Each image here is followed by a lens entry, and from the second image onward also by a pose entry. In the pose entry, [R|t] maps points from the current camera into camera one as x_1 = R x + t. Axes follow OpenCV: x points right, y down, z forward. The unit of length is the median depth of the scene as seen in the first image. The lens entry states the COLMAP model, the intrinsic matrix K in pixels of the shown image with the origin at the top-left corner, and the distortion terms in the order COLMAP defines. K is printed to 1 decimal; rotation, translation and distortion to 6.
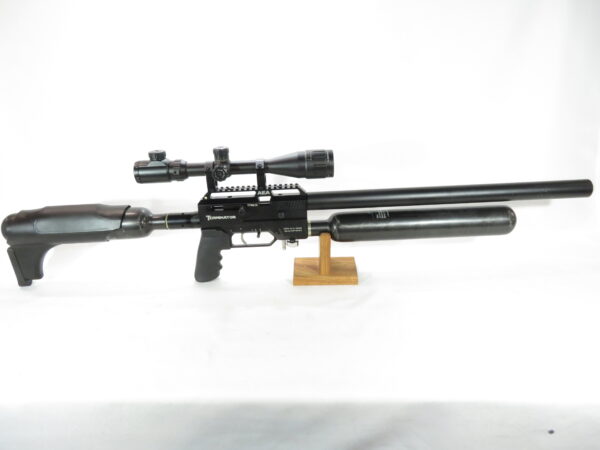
lens RADIAL K [[458.6, 0, 300.0], [0, 458.6, 225.0], [0, 0, 1]] dist [0.003028, -0.002521]
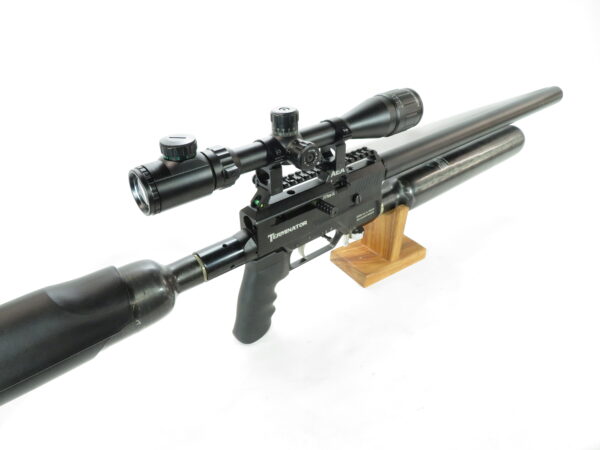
lens RADIAL K [[458.6, 0, 300.0], [0, 458.6, 225.0], [0, 0, 1]] dist [0.003028, -0.002521]
pose [[0.784080, -0.307574, 0.539089, -0.469574], [0.234566, 0.951003, 0.201425, -0.135911], [-0.574628, -0.031481, 0.817809, 0.510501]]
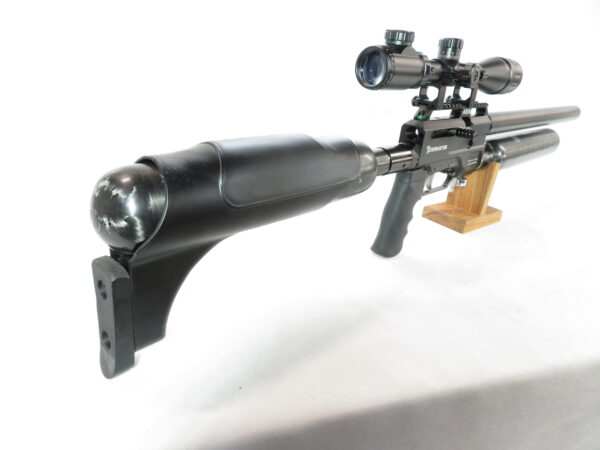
lens RADIAL K [[458.6, 0, 300.0], [0, 458.6, 225.0], [0, 0, 1]] dist [0.003028, -0.002521]
pose [[0.698185, -0.163352, 0.697032, -0.781310], [0.167781, 0.983841, 0.062508, 0.016954], [-0.695979, 0.073306, 0.714310, 0.669584]]
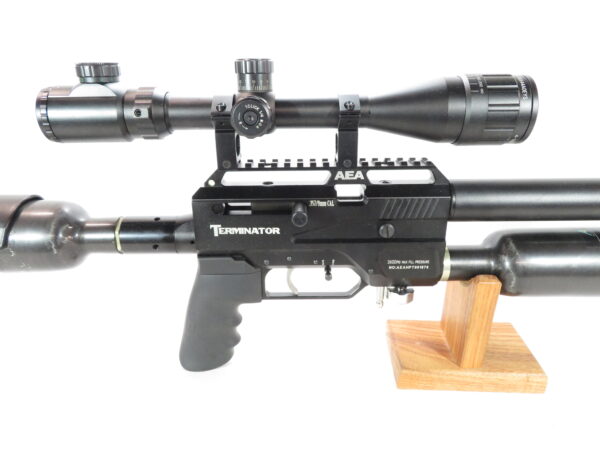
lens RADIAL K [[458.6, 0, 300.0], [0, 458.6, 225.0], [0, 0, 1]] dist [0.003028, -0.002521]
pose [[0.999320, 0.036715, -0.003403, -0.120155], [-0.036815, 0.998662, -0.036315, -0.008017], [0.002066, 0.036415, 0.999335, 0.575004]]
